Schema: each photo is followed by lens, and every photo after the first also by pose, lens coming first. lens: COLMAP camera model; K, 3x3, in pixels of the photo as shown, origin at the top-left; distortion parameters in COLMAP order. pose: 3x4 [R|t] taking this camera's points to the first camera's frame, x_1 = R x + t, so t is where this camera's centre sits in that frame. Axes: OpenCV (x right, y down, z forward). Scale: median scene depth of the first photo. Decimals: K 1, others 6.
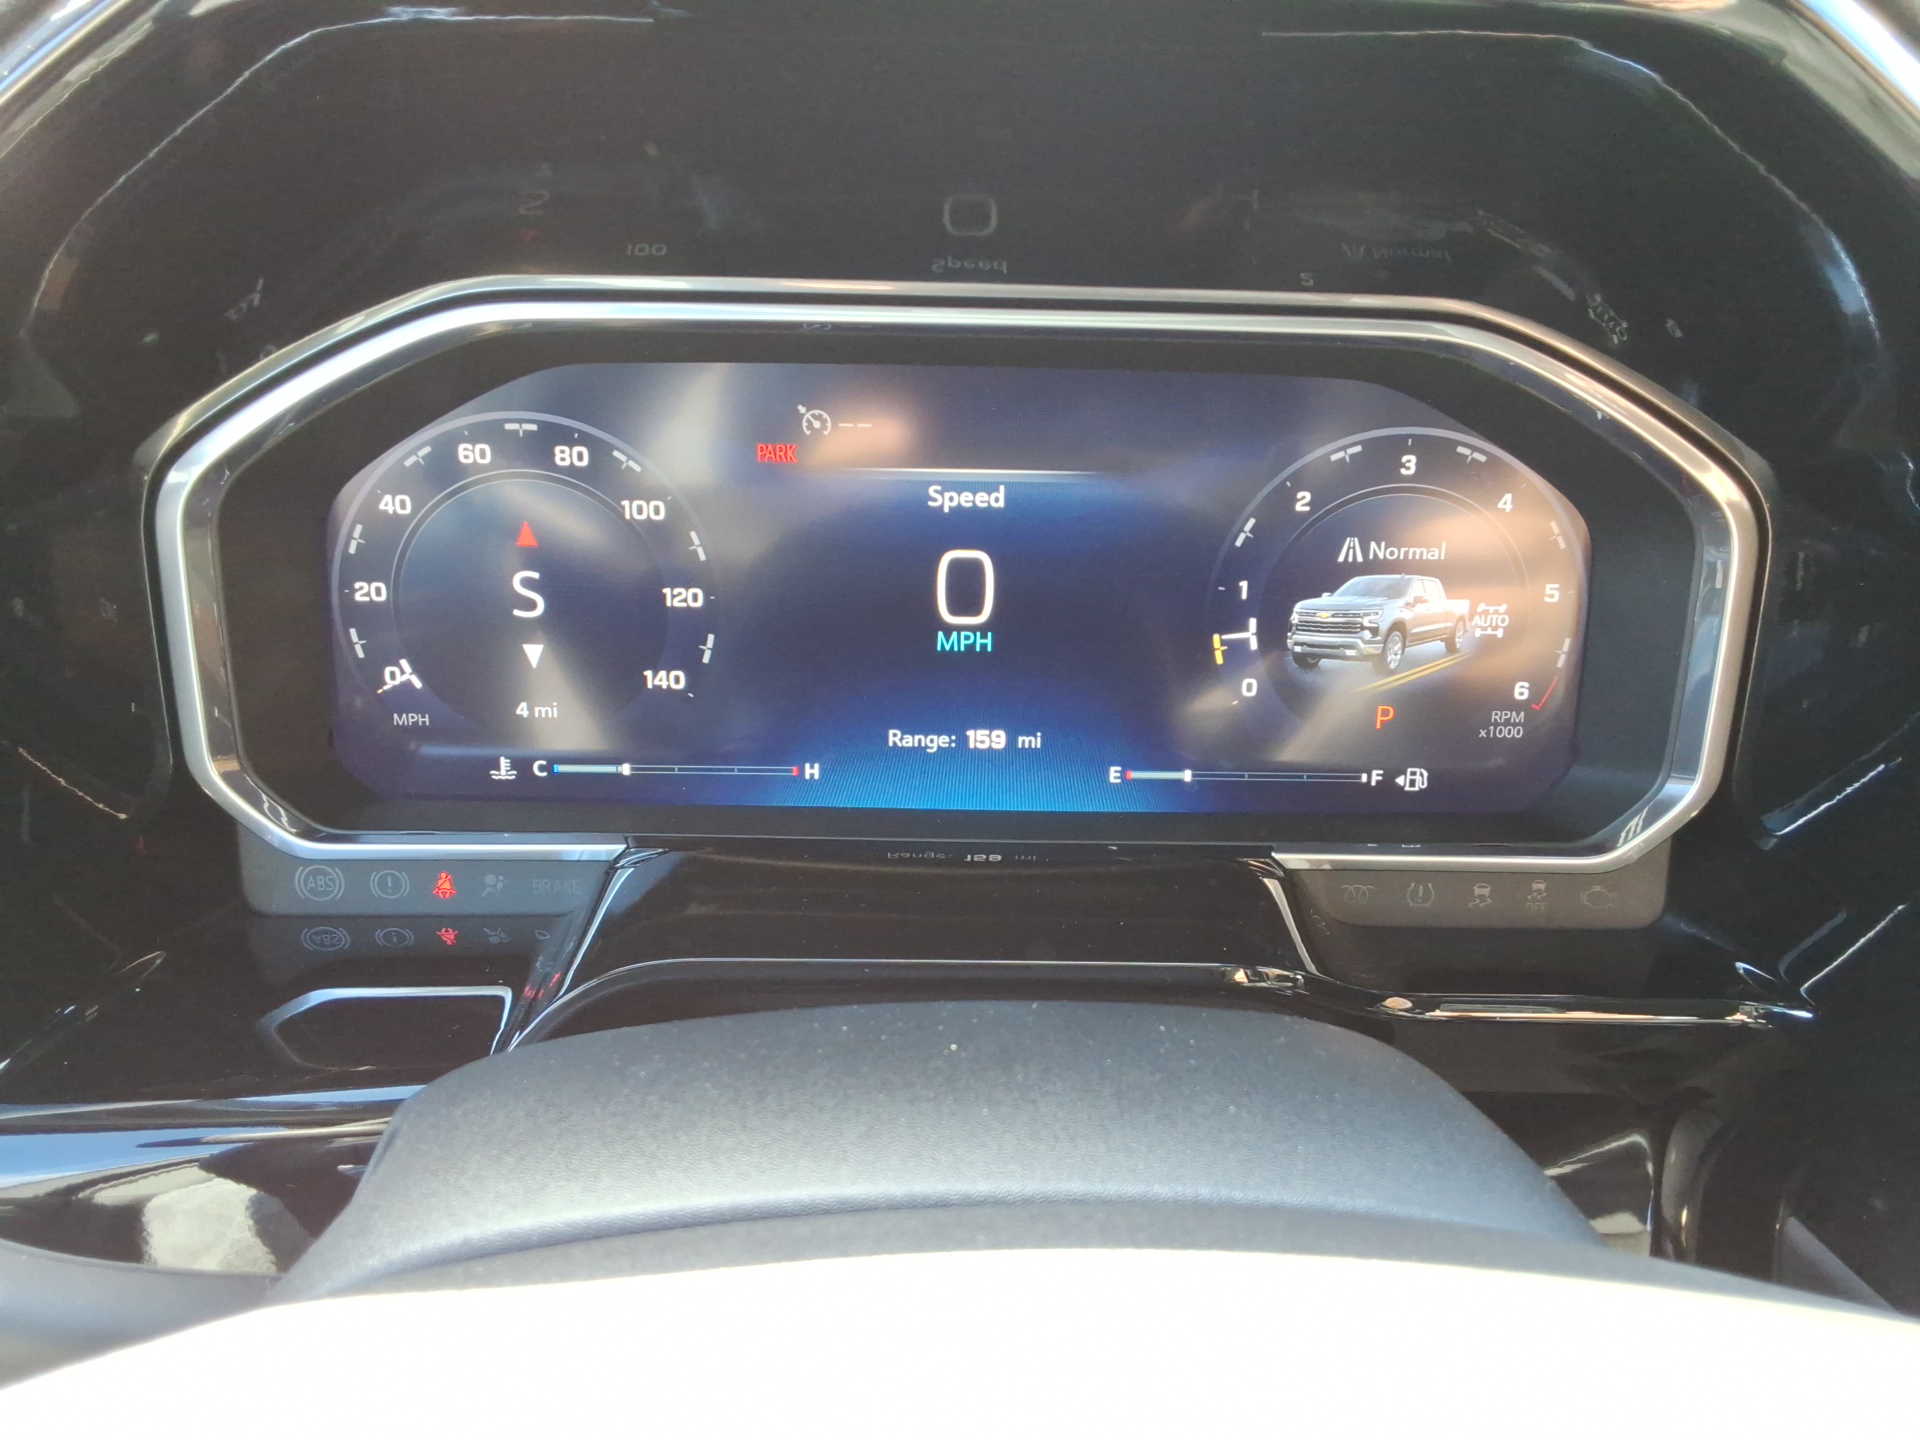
lens RADIAL K [[1546.7, 0, 978.5], [0, 1546.7, 708.1], [0, 0, 1]] dist [0.102776, -0.167171]
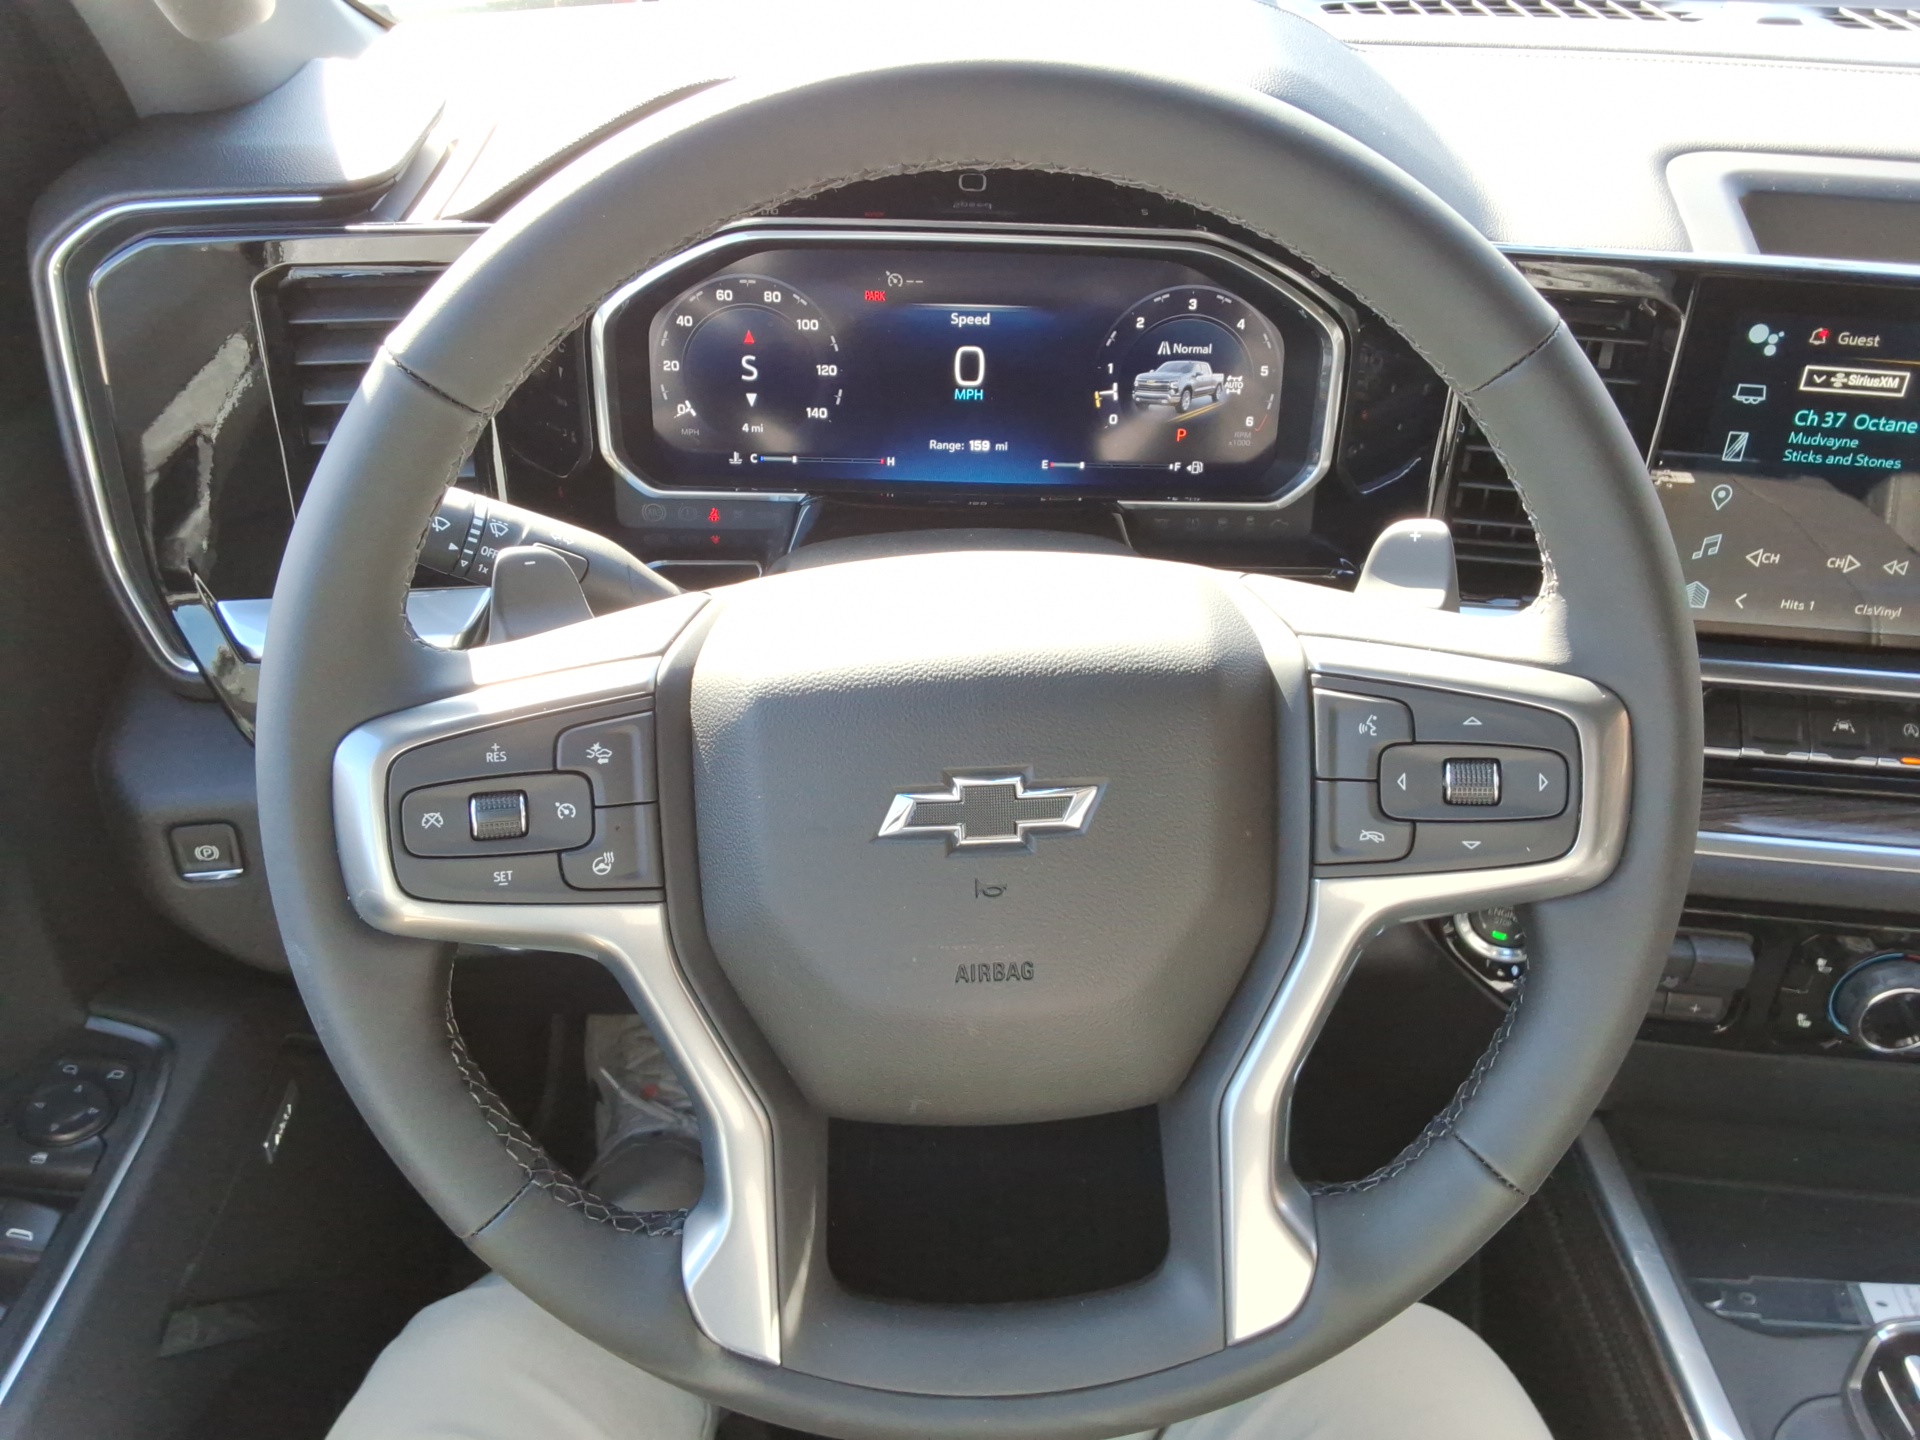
lens RADIAL K [[1527.0, 0, 986.4], [0, 1527.0, 708.1], [0, 0, 1]] dist [0.117519, -0.206688]
pose [[0.999774, 0.002850, 0.021062, -0.026850], [-0.006001, 0.988505, 0.151071, 0.056470], [-0.020389, -0.151163, 0.988299, -0.990442]]
